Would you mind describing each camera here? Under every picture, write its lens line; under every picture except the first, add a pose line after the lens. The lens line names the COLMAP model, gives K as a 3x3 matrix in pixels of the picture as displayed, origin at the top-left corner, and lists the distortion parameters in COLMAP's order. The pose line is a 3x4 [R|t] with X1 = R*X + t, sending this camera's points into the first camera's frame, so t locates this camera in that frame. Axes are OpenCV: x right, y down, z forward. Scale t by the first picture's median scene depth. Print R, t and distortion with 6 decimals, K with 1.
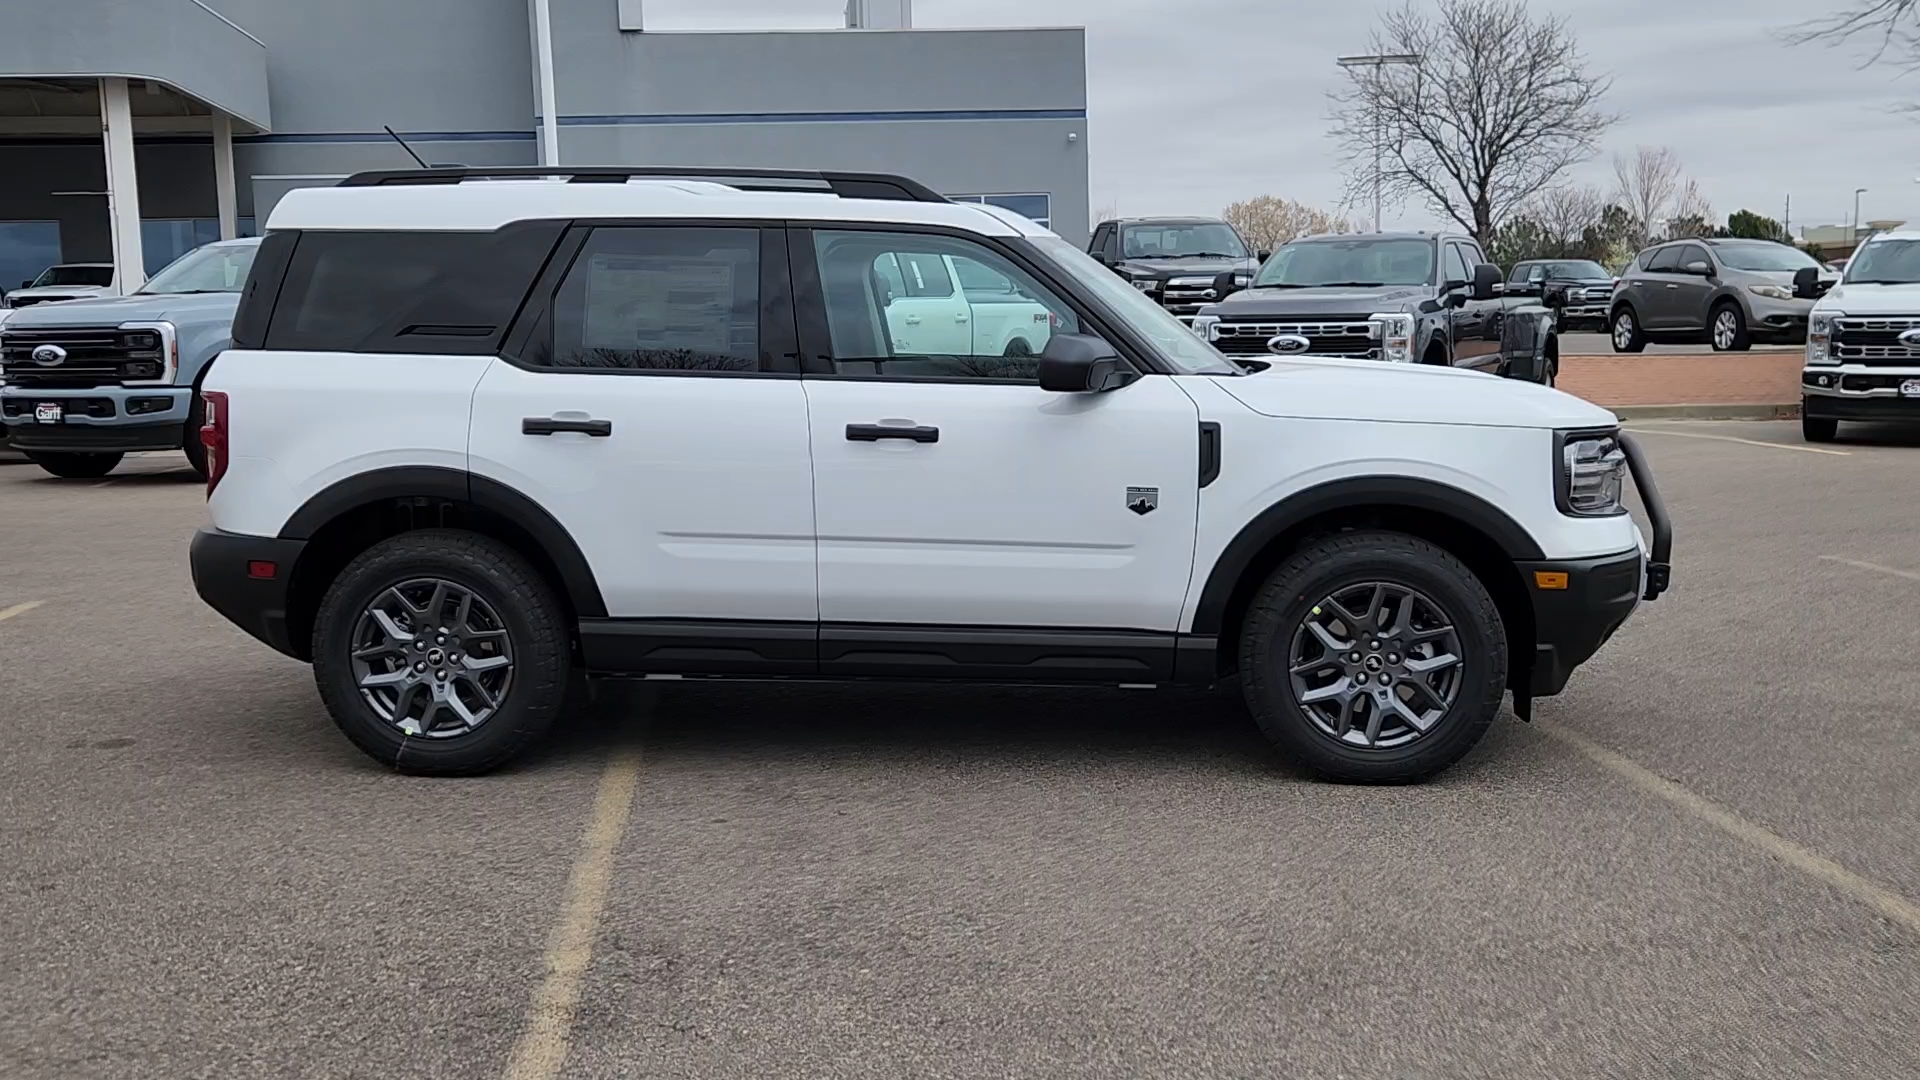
lens RADIAL K [[1805.0, 0, 946.5], [0, 1805.0, 539.6], [0, 0, 1]] dist [0.031507, 0.000000]
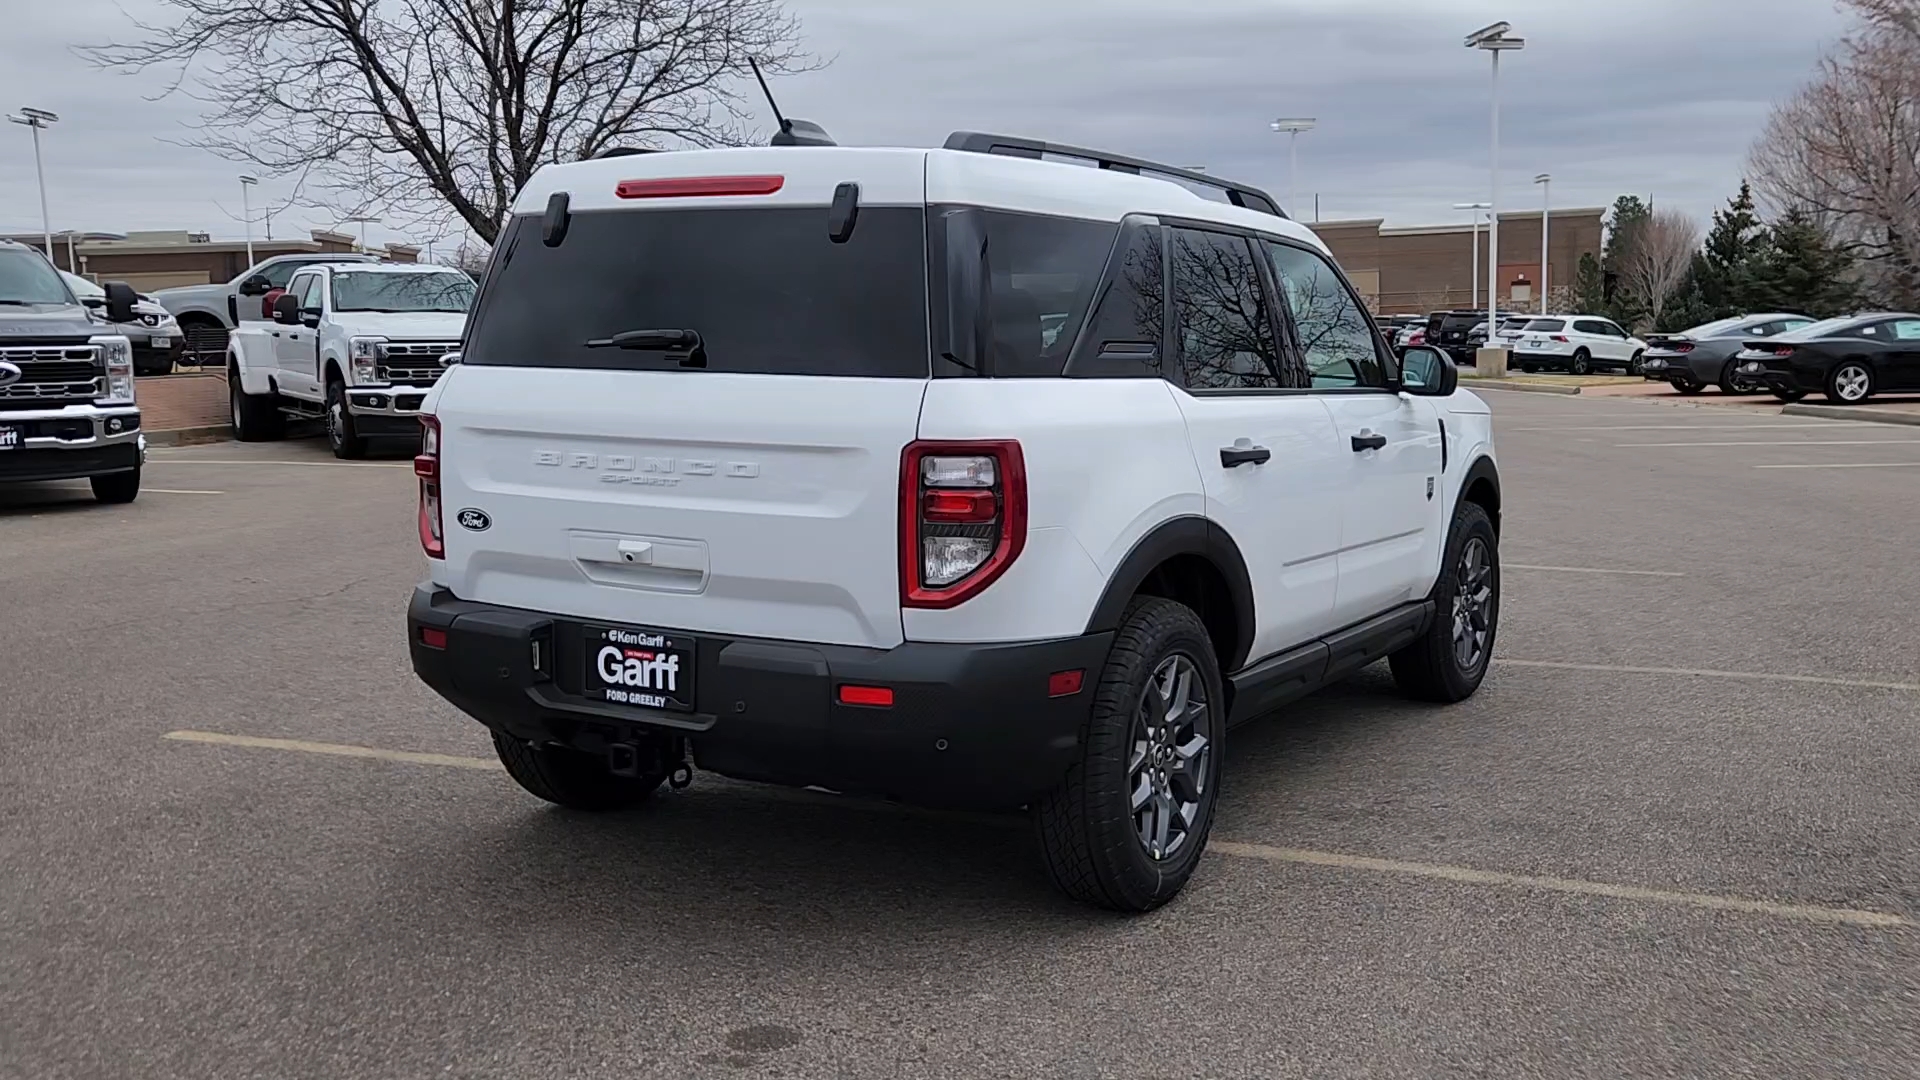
lens RADIAL K [[1805.0, 0, 947.1], [0, 1805.0, 540.8], [0, 0, 1]] dist [0.031507, 0.000000]
pose [[0.447577, -0.099531, 0.888689, -1.047009], [0.112882, 0.992125, 0.054264, -0.084779], [-0.887092, 0.076030, 0.455288, 0.729159]]
